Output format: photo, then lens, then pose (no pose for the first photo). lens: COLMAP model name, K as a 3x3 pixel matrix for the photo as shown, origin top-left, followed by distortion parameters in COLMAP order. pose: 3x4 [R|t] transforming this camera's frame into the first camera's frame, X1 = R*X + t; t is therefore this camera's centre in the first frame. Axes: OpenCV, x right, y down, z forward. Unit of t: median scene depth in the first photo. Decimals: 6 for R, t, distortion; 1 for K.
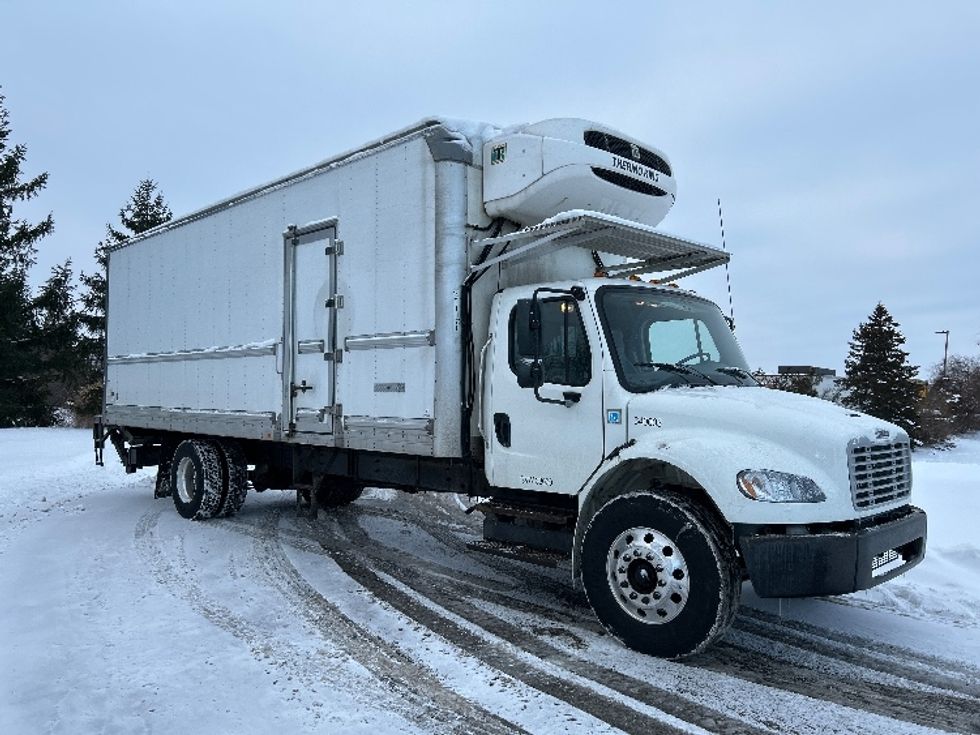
lens RADIAL K [[714.2, 0, 463.4], [0, 714.2, 366.1], [0, 0, 1]] dist [0.001584, -0.000738]
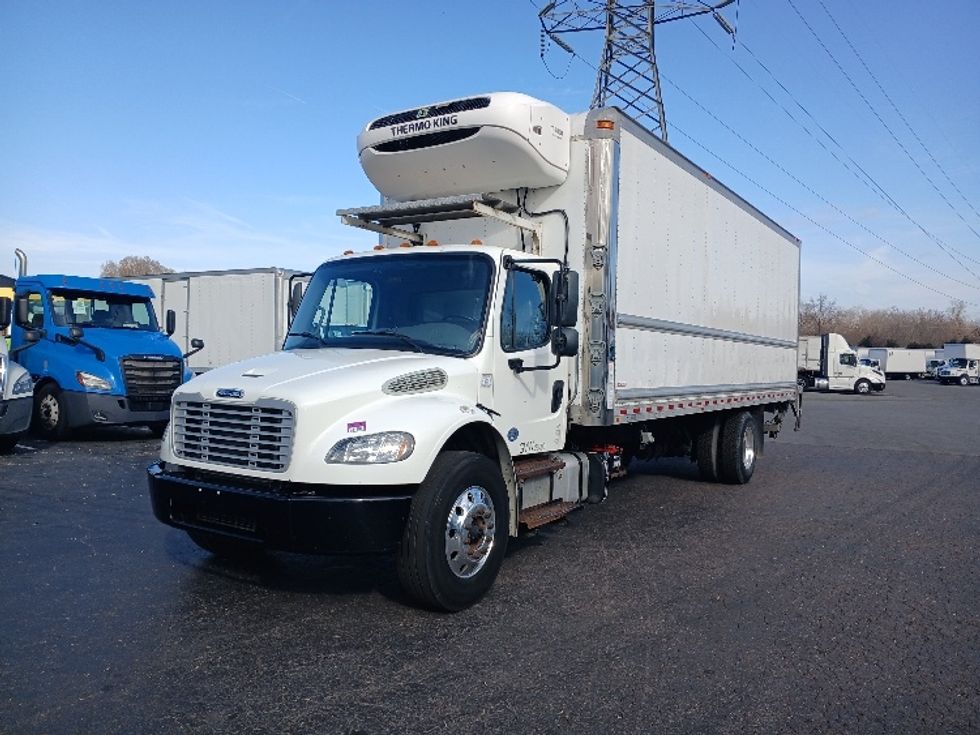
lens RADIAL K [[772.7, 0, 490.0], [0, 772.7, 367.5], [0, 0, 1]] dist [-0.004938, -0.000933]
pose [[0.269189, 0.001990, -0.963085, 1.469714], [0.017241, 0.999828, 0.006884, 0.052653], [0.962933, -0.018457, 0.269109, 0.926919]]
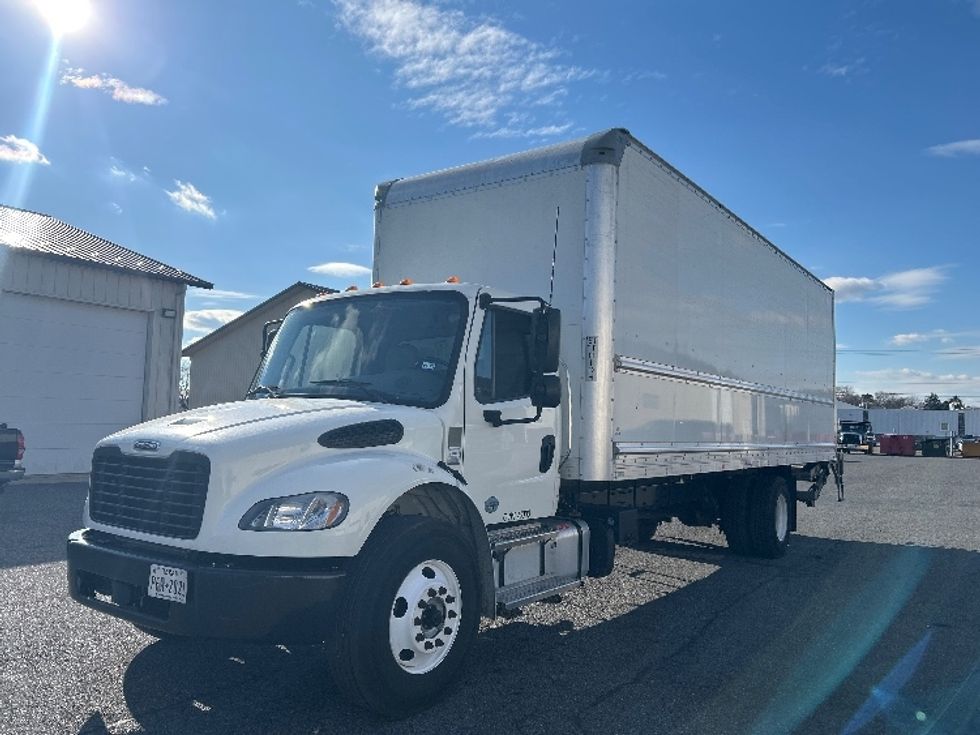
lens RADIAL K [[772.7, 0, 490.0], [0, 772.7, 367.5], [0, 0, 1]] dist [-0.004938, -0.000933]
pose [[0.209522, -0.075554, -0.974880, 1.363523], [0.010929, 0.997129, -0.074930, 0.066492], [0.977743, 0.005045, 0.209746, 1.048170]]
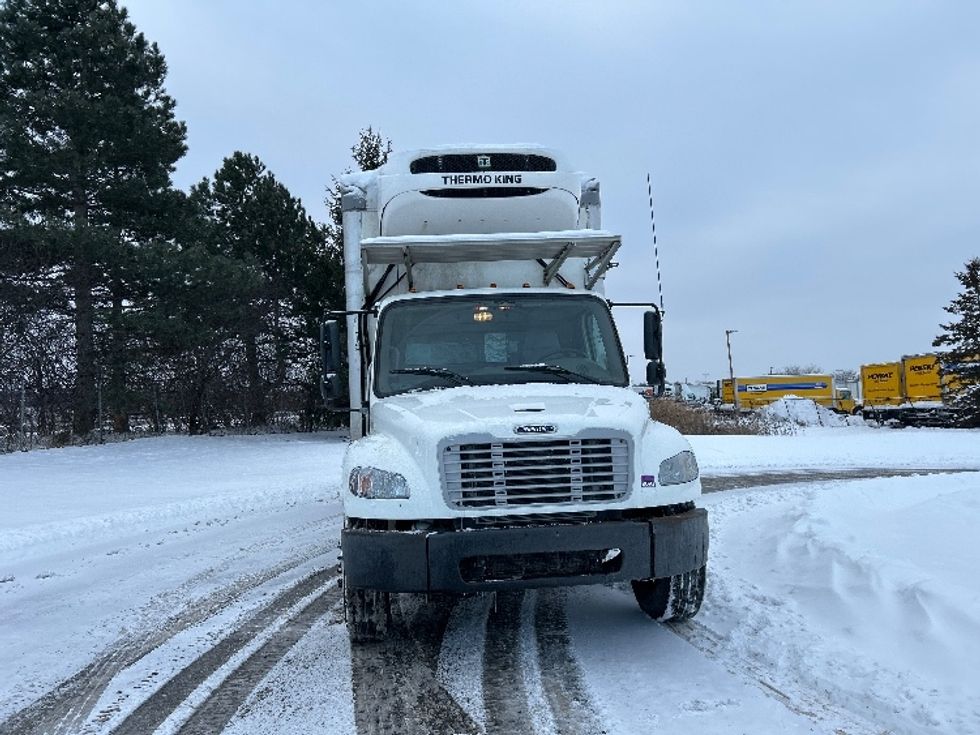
lens RADIAL K [[689.2, 0, 470.2], [0, 689.2, 368.4], [0, 0, 1]] dist [0.001912, -0.000417]
pose [[0.800636, -0.082494, -0.593445, 0.920901], [0.070966, 0.996561, -0.042788, 0.044182], [0.594934, -0.007857, 0.803736, 0.220096]]
